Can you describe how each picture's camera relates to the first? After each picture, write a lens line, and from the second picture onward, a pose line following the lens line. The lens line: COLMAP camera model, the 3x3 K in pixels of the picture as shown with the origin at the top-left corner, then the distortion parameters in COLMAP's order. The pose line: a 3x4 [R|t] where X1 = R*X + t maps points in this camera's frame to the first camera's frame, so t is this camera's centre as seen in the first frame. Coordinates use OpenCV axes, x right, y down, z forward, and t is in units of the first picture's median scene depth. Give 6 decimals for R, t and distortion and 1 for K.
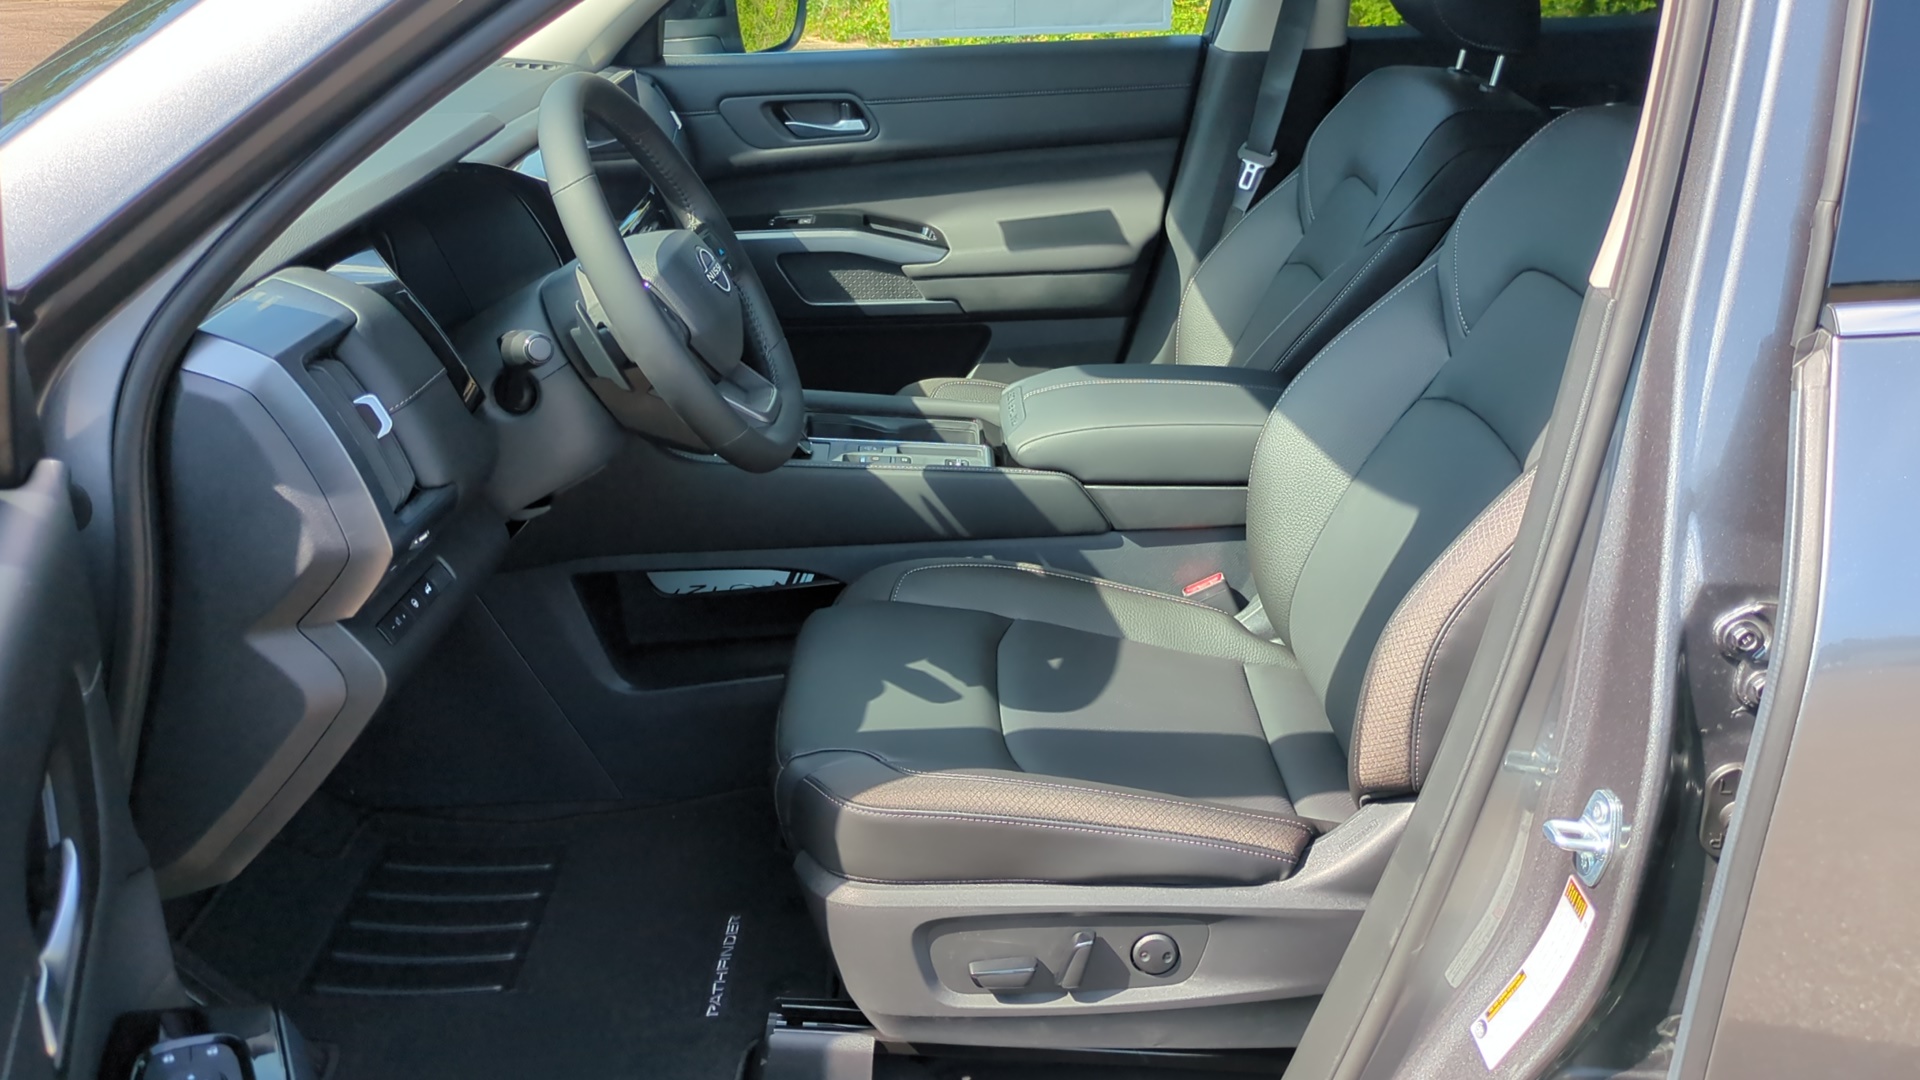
lens RADIAL K [[1687.7, 0, 961.4], [0, 1687.7, 546.3], [0, 0, 1]] dist [0.053076, -0.086915]
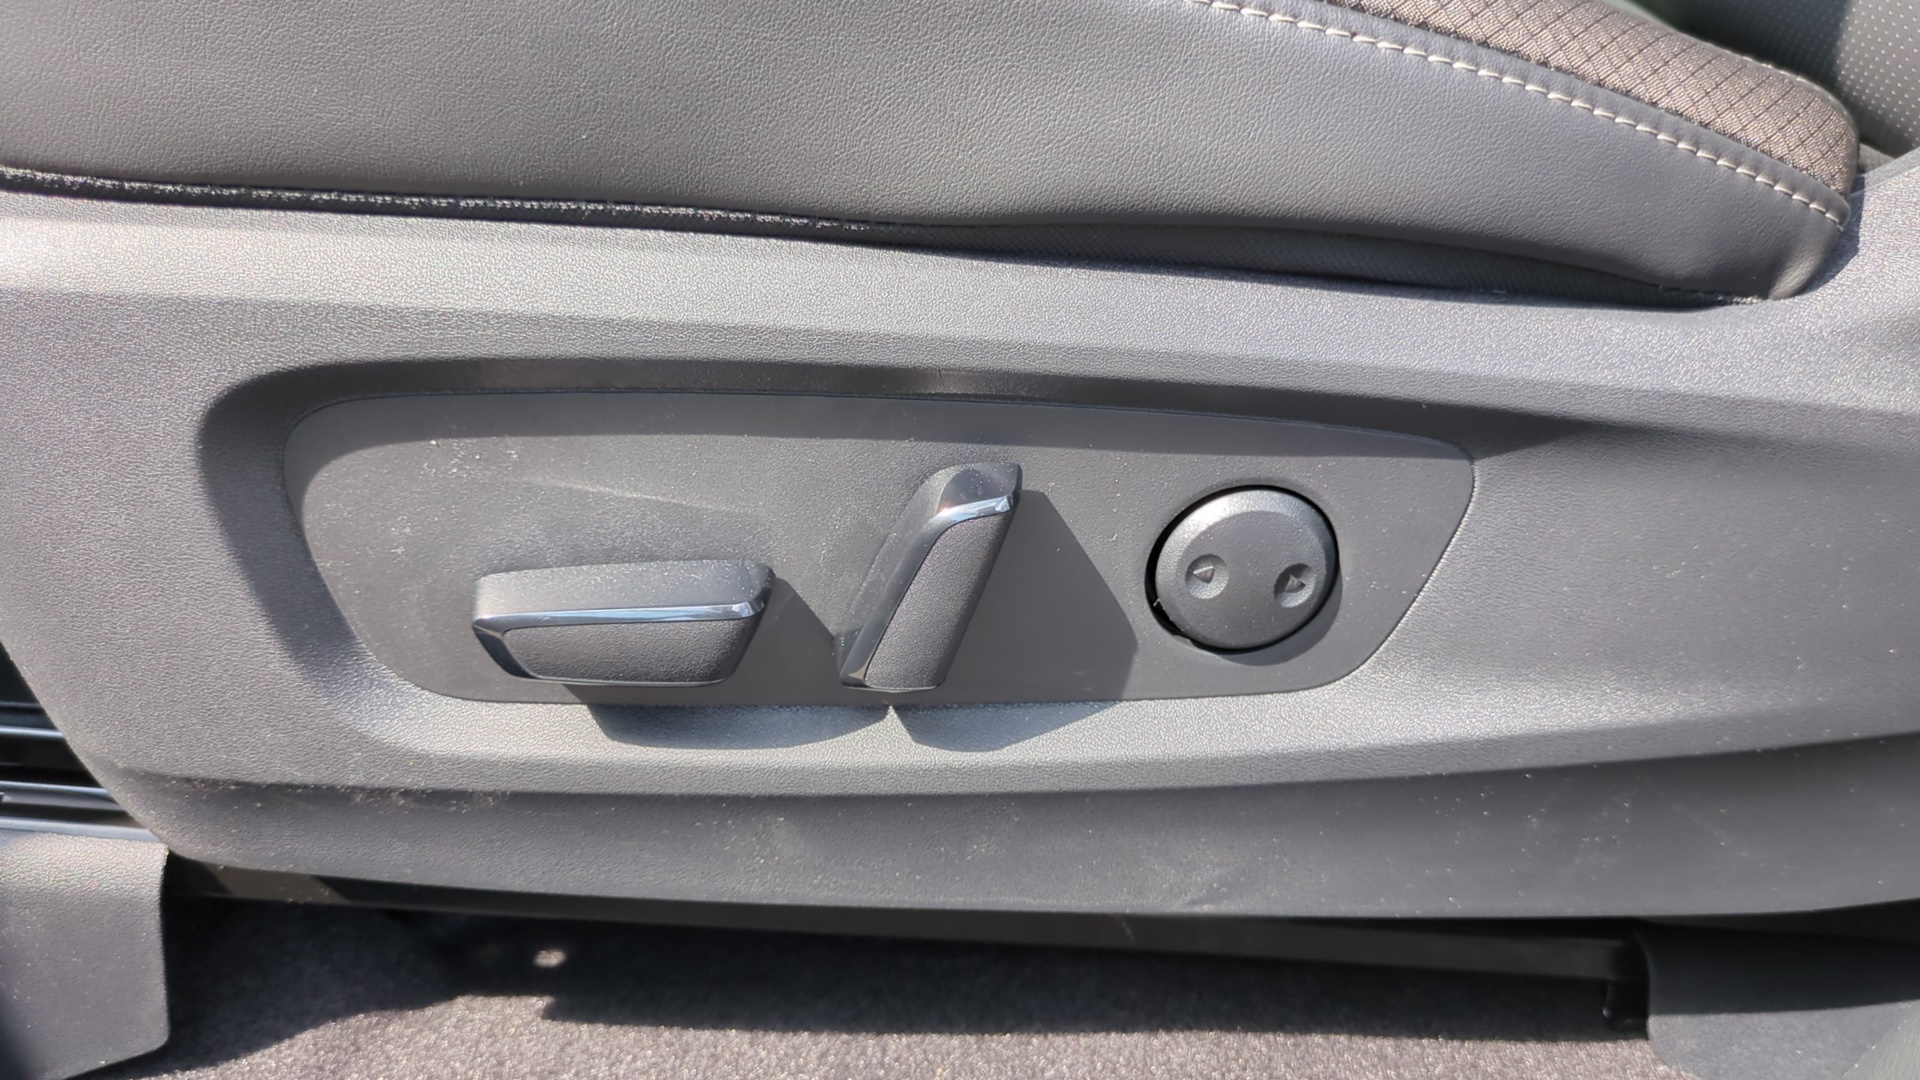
lens RADIAL K [[1687.7, 0, 957.7], [0, 1687.7, 538.6], [0, 0, 1]] dist [0.053076, -0.086915]
pose [[0.993463, 0.044665, 0.105053, 0.045901], [-0.060634, 0.986193, 0.154101, 0.200445], [-0.096720, -0.159463, 0.982454, 0.761003]]
